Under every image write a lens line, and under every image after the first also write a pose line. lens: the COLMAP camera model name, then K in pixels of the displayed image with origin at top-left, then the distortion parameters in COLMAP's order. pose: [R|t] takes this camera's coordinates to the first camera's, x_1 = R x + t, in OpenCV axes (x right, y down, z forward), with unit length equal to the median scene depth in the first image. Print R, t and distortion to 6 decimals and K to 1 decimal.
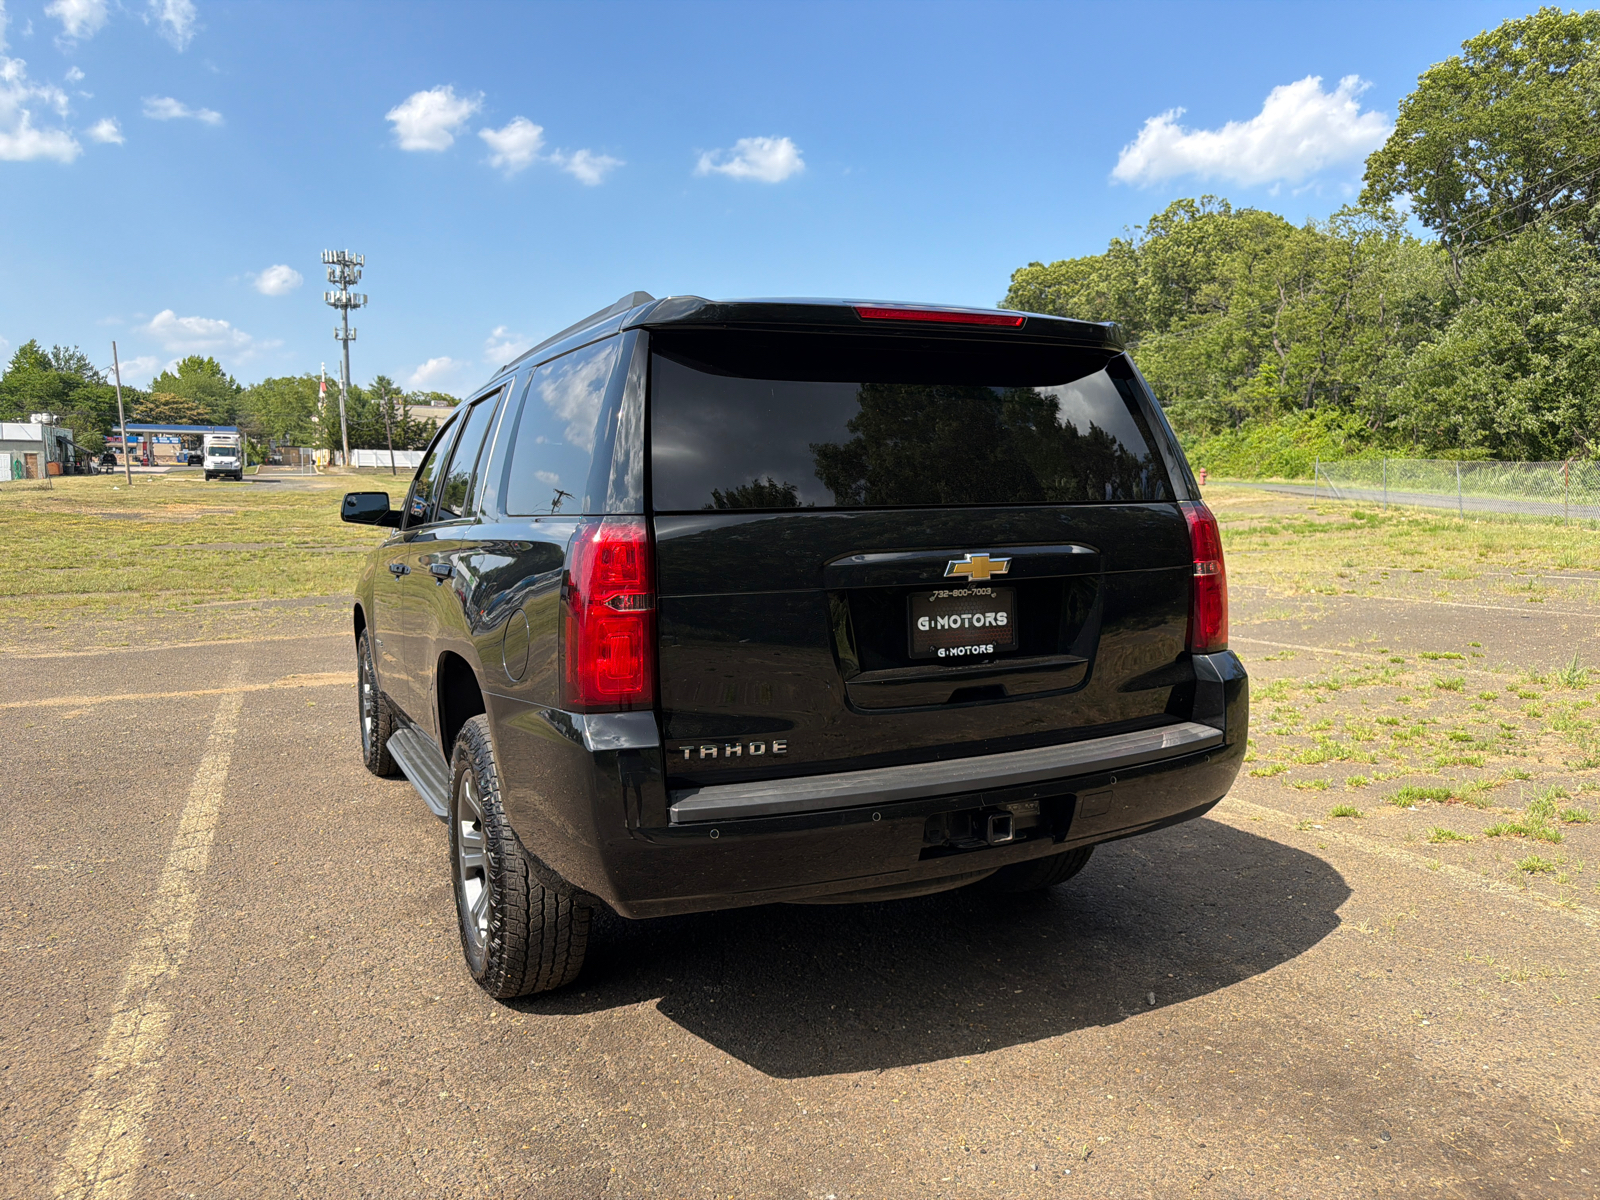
lens RADIAL K [[1145.7, 0, 800.0], [0, 1145.7, 600.0], [0, 0, 1]] dist [0.005070, -0.007423]
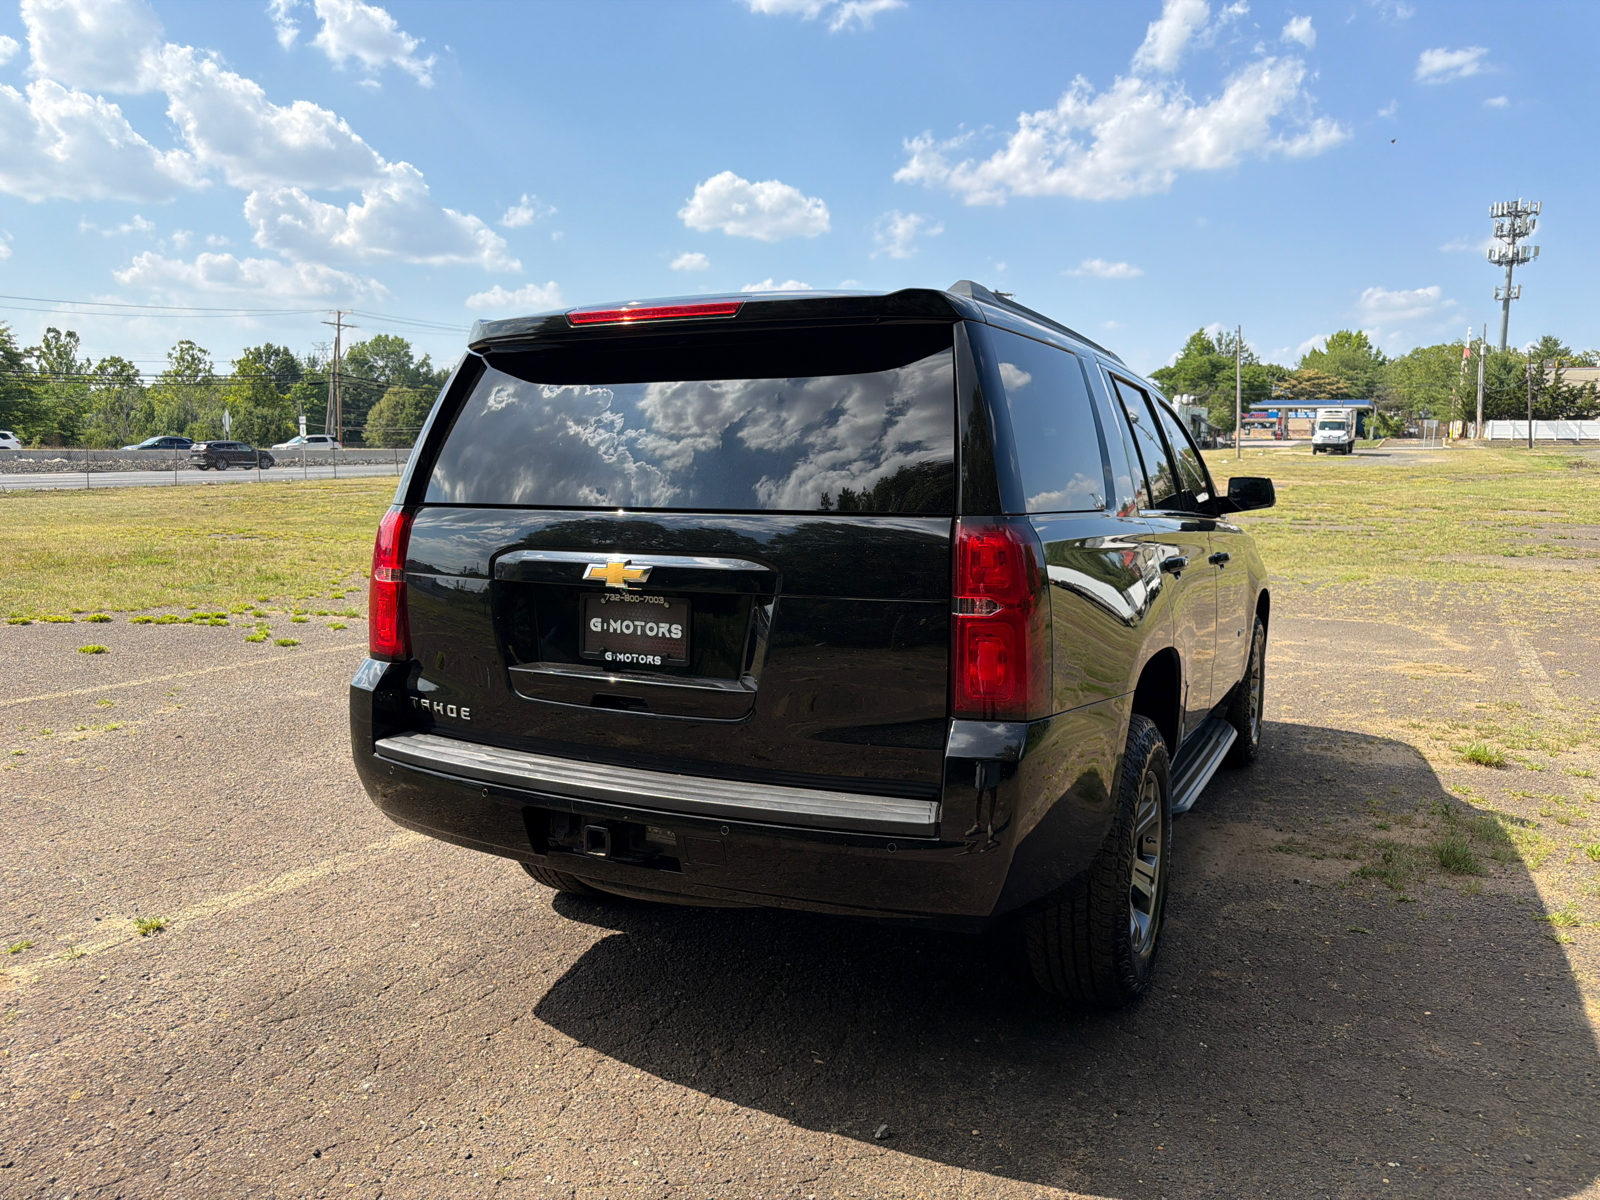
lens RADIAL K [[1134.7, 0, 796.5], [0, 1134.7, 612.5], [0, 0, 1]] dist [0.035548, -0.051422]
pose [[0.600771, 0.112279, -0.791497, 0.822586], [-0.084905, 0.993449, 0.076482, -0.066574], [0.794899, 0.021254, 0.606369, 0.438982]]
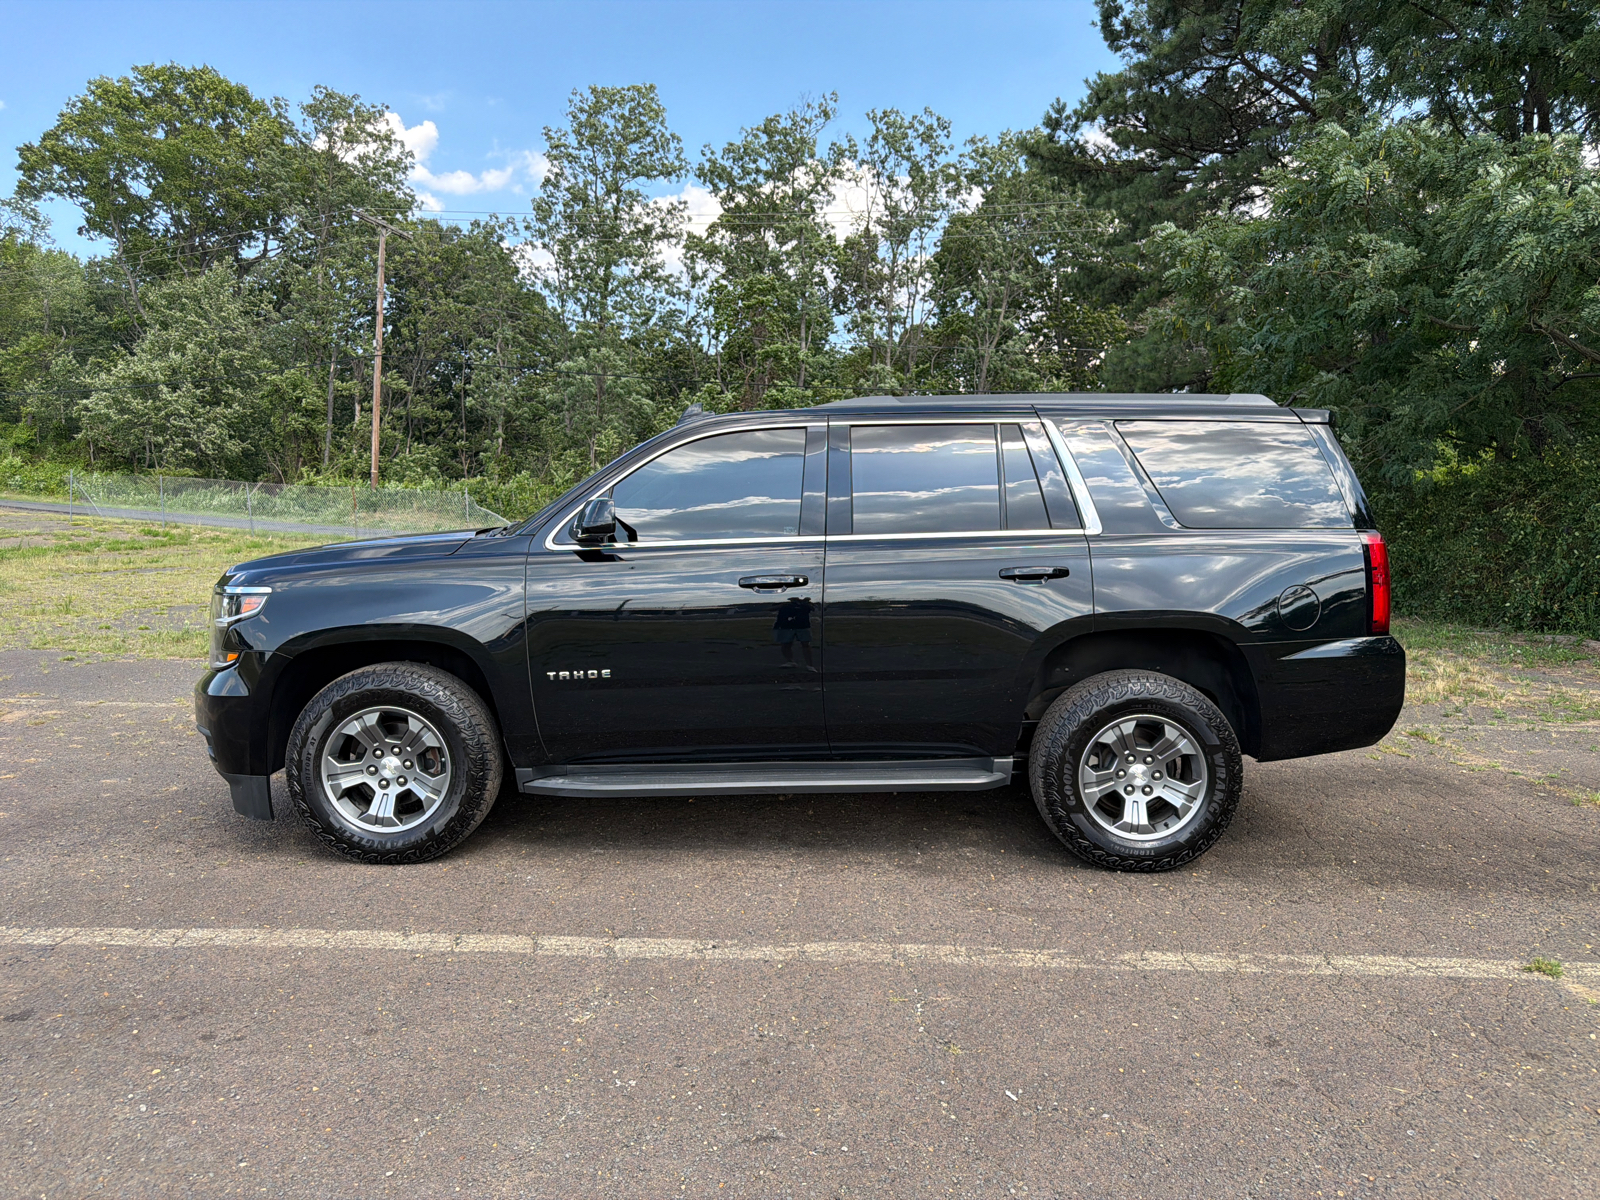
lens RADIAL K [[1145.7, 0, 800.0], [0, 1145.7, 600.0], [0, 0, 1]] dist [0.005070, -0.007423]
pose [[0.420328, -0.042539, 0.906375, -1.676515], [0.056987, 0.998166, 0.020419, -0.035603], [-0.905581, 0.043069, 0.421981, 0.788672]]
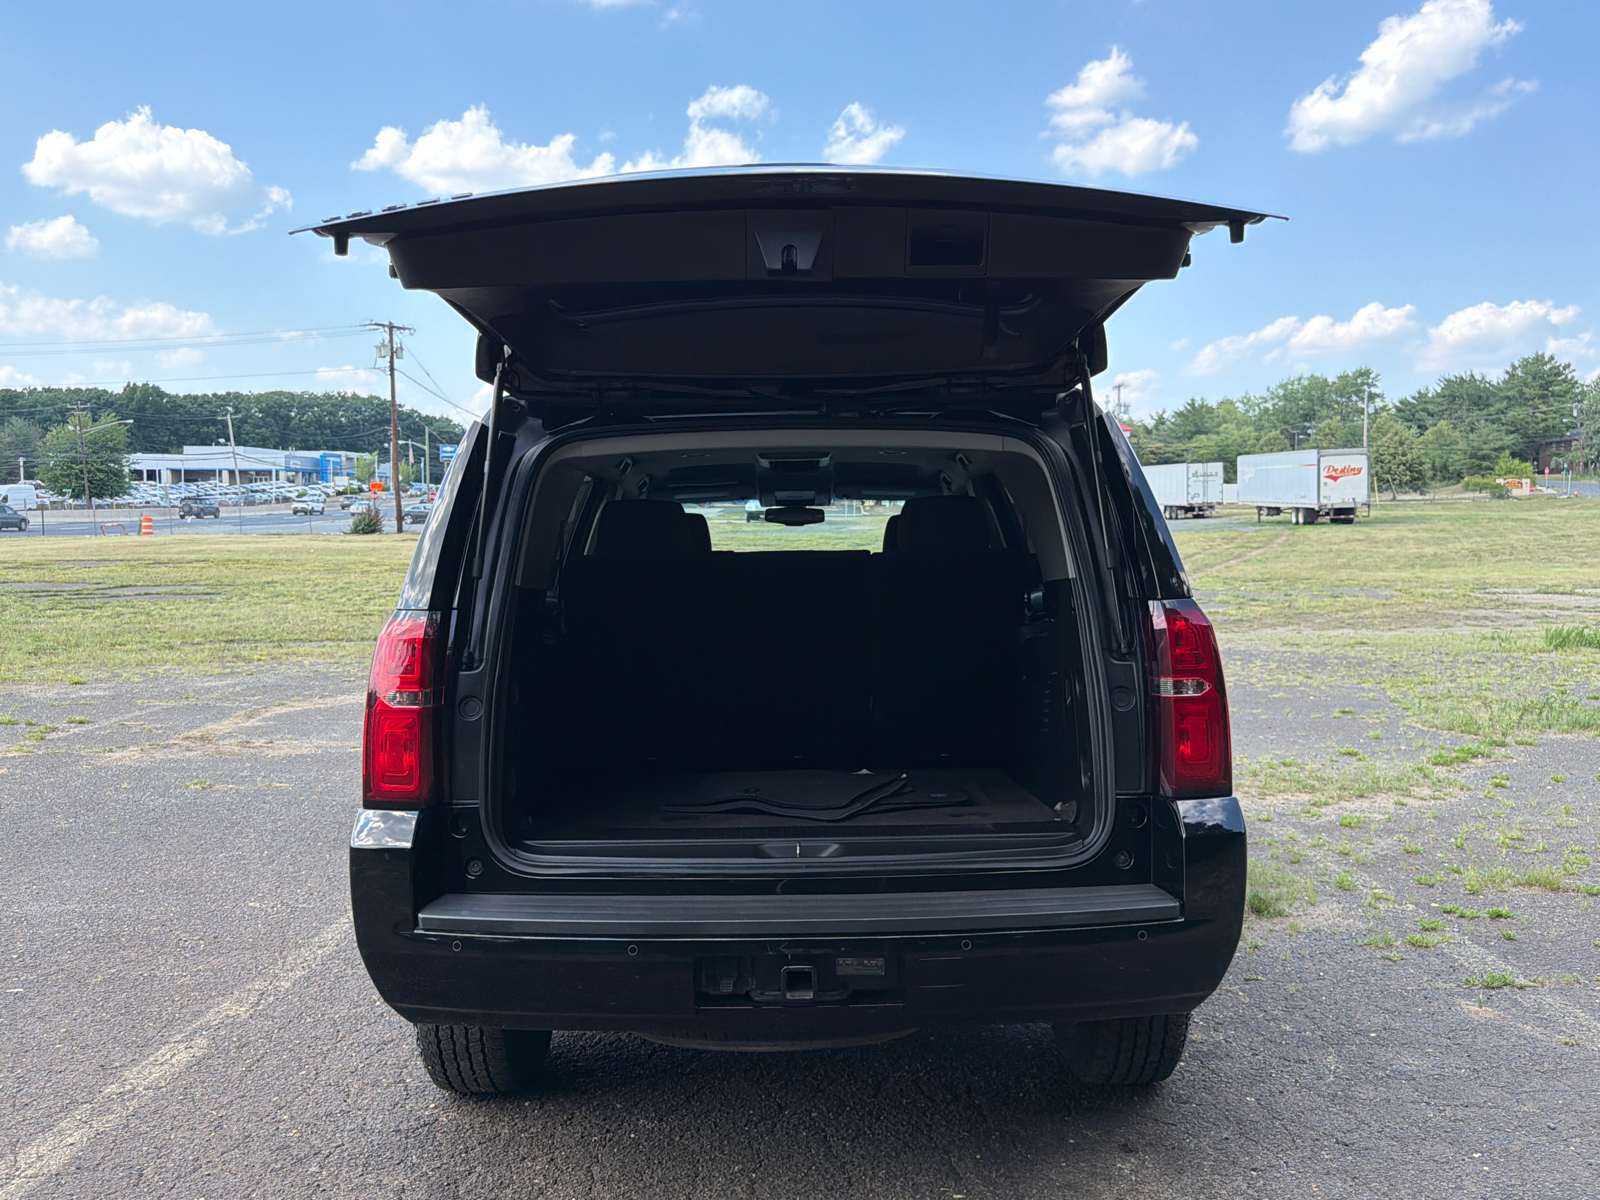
lens RADIAL K [[1386.6, 0, 800.0], [0, 1386.6, 600.0], [0, 0, 1]] dist [0.009847, -0.012747]
pose [[0.899562, 0.023253, -0.436175, 0.501101], [-0.042193, 0.998538, -0.033785, -0.042098], [0.434751, 0.048796, 0.899228, 0.043961]]
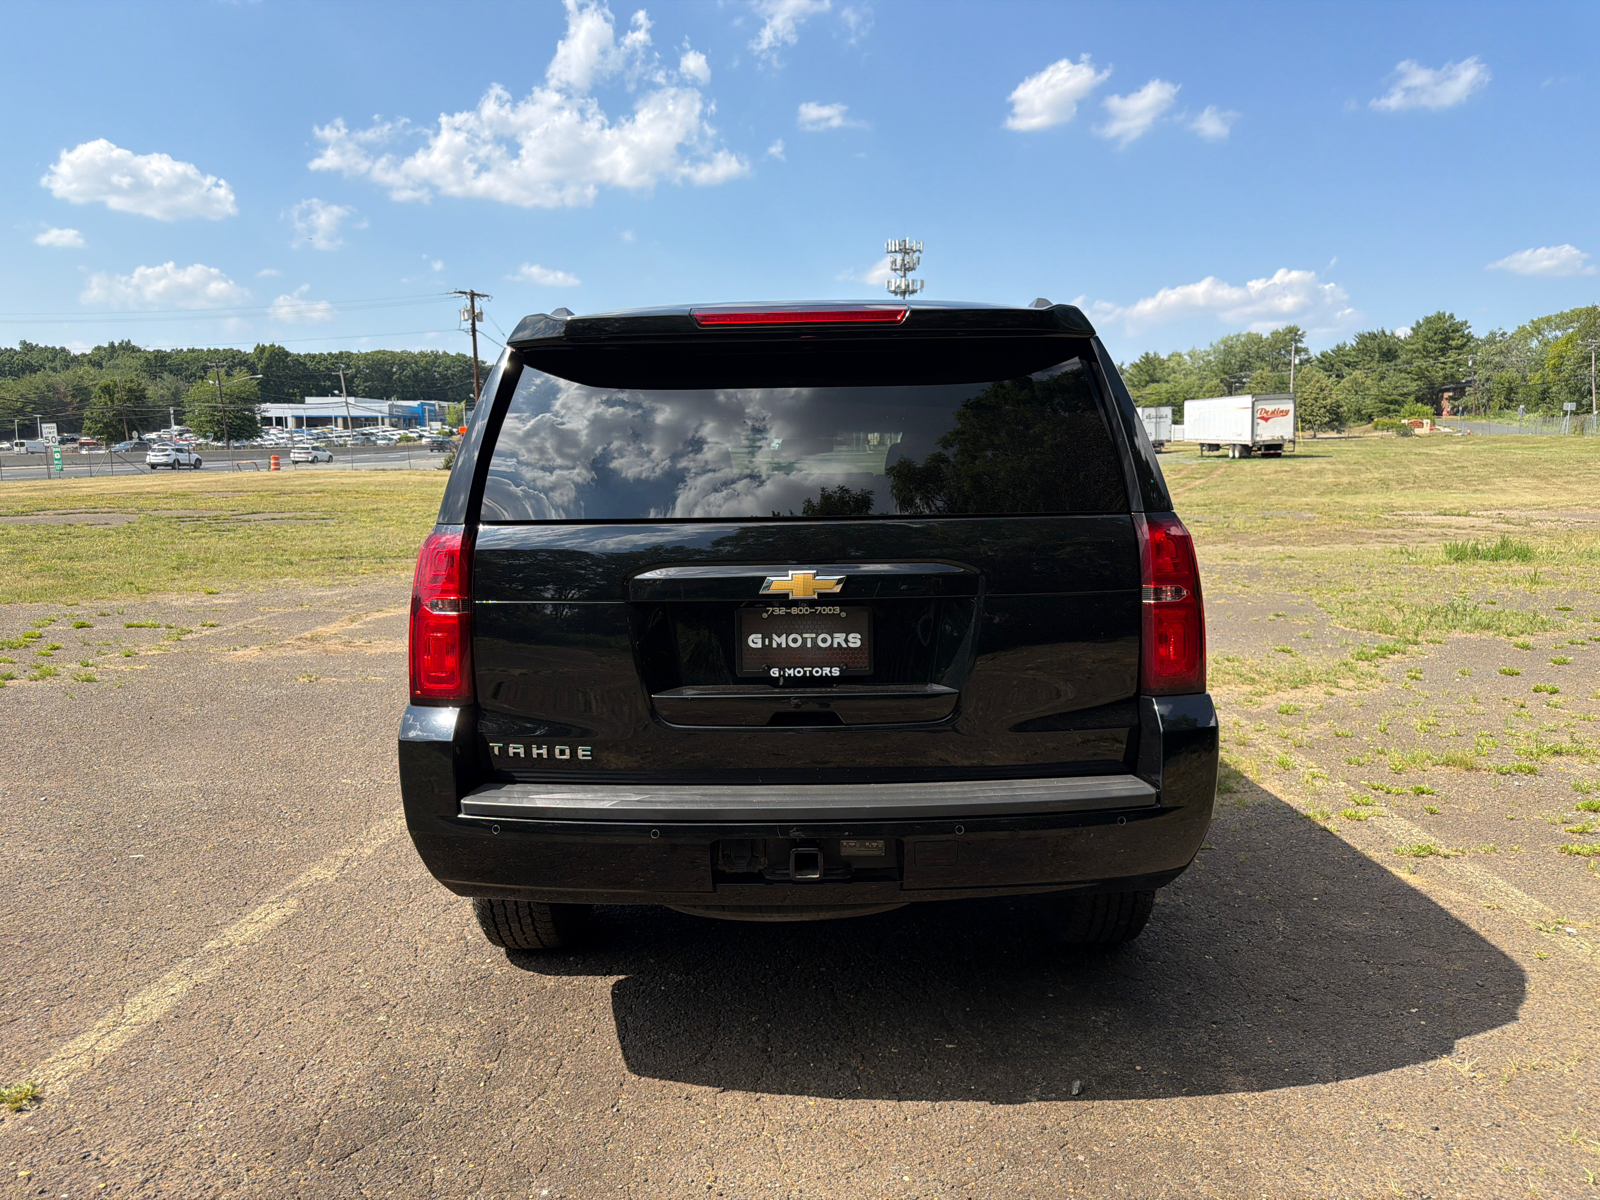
lens RADIAL K [[1145.7, 0, 800.0], [0, 1145.7, 600.0], [0, 0, 1]] dist [0.005070, -0.007423]
pose [[0.893189, 0.050509, -0.446835, 0.466210], [-0.039798, 0.998652, 0.033331, -0.038496], [0.447916, -0.011988, 0.893995, 0.131749]]
